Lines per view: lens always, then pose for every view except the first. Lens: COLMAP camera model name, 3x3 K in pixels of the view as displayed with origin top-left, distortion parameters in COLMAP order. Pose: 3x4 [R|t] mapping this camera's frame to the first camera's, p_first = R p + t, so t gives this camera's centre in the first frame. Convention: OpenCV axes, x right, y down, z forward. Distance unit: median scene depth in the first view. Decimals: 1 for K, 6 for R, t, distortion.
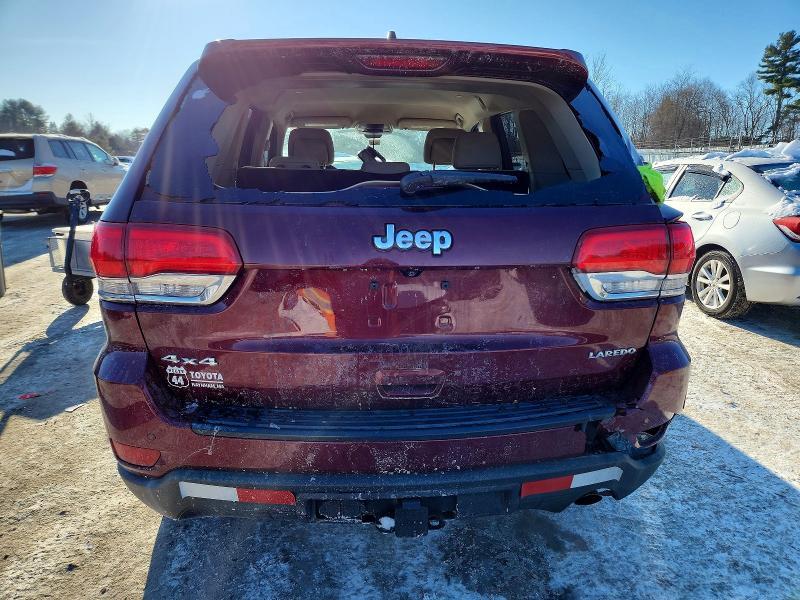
lens RADIAL K [[568.6, 0, 395.2], [0, 568.6, 294.1], [0, 0, 1]] dist [0.058308, -0.059624]
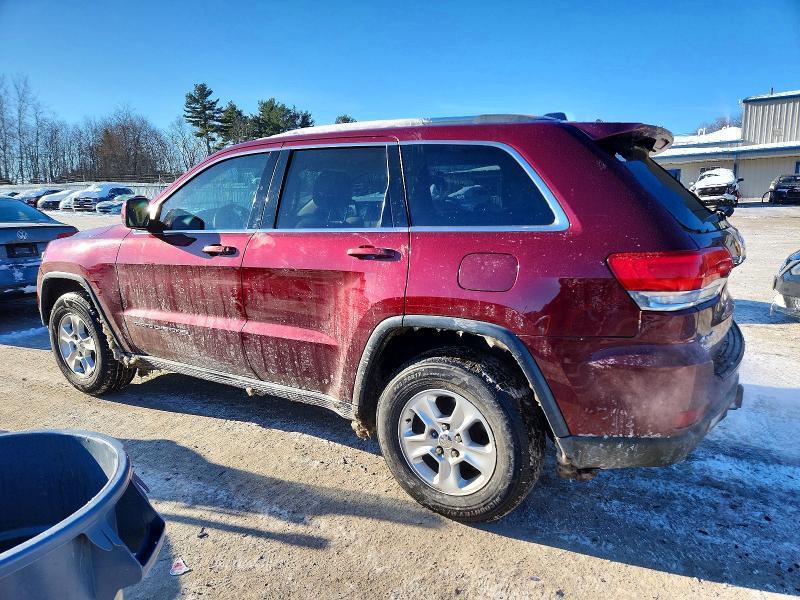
lens RADIAL K [[568.6, 0, 395.2], [0, 568.6, 294.1], [0, 0, 1]] dist [0.058308, -0.059624]
pose [[0.559401, -0.145532, 0.816021, -0.125984], [0.185159, 0.981530, 0.048119, -0.014617], [-0.807952, 0.124176, 0.576016, 0.046779]]
